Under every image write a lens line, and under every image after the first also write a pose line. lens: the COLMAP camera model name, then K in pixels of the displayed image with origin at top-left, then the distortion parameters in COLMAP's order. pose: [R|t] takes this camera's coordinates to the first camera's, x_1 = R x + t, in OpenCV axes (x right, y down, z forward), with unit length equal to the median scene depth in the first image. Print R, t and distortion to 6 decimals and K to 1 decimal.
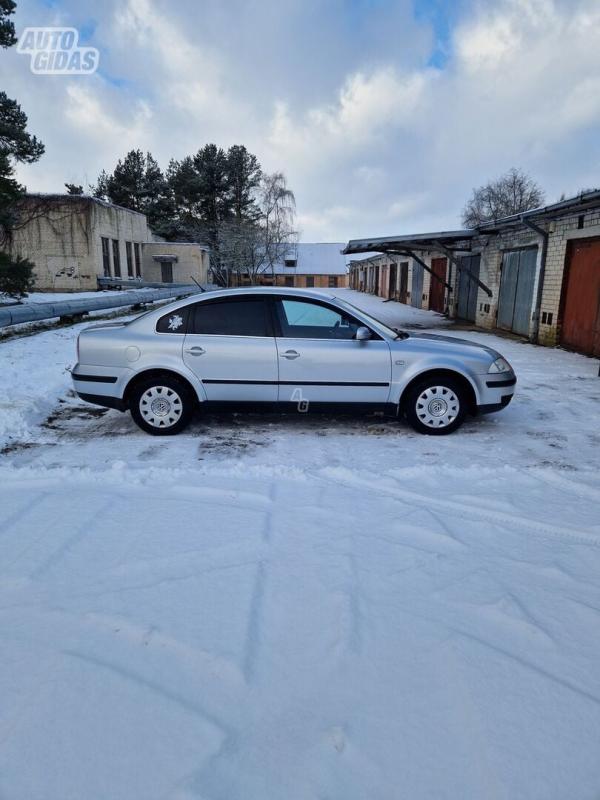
lens RADIAL K [[544.0, 0, 299.2], [0, 544.0, 419.1], [0, 0, 1]] dist [0.050257, -0.055949]
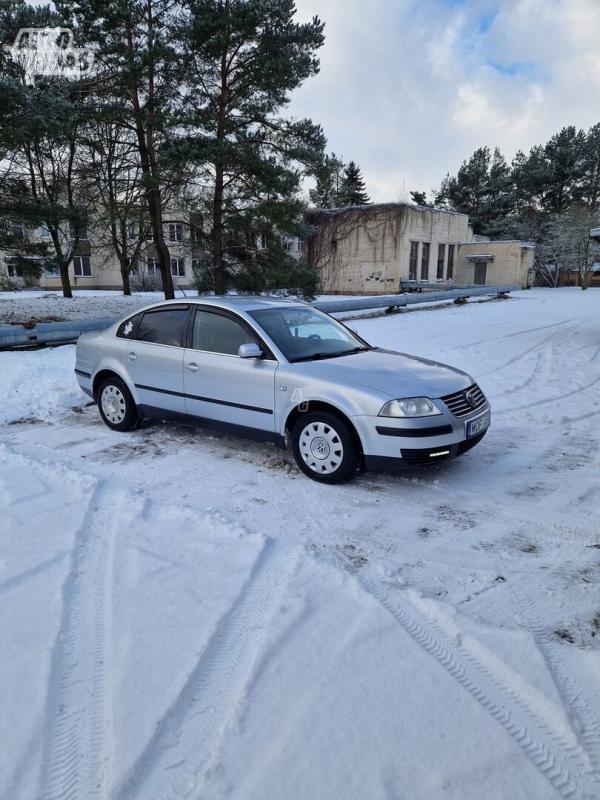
lens RADIAL K [[544.0, 0, 299.2], [0, 544.0, 419.1], [0, 0, 1]] dist [0.050257, -0.055949]
pose [[0.776545, 0.141014, -0.614079, 0.310159], [-0.141422, 0.988774, 0.048219, -0.042775], [0.613985, 0.049400, 0.787770, 0.156301]]
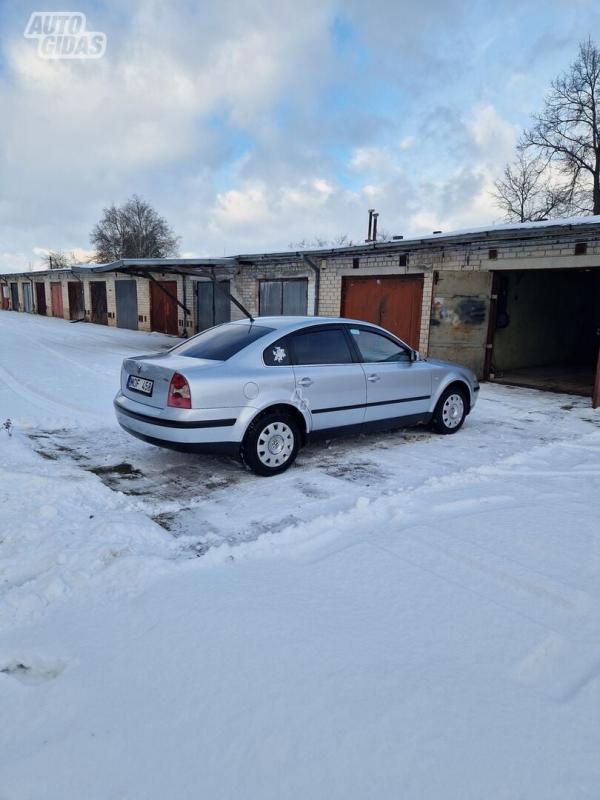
lens RADIAL K [[544.0, 0, 299.2], [0, 544.0, 419.1], [0, 0, 1]] dist [0.050257, -0.055949]
pose [[0.752209, -0.120341, 0.647842, -0.355401], [0.141005, 0.989804, 0.020141, -0.033962], [-0.643660, 0.076198, 0.761508, 0.112681]]
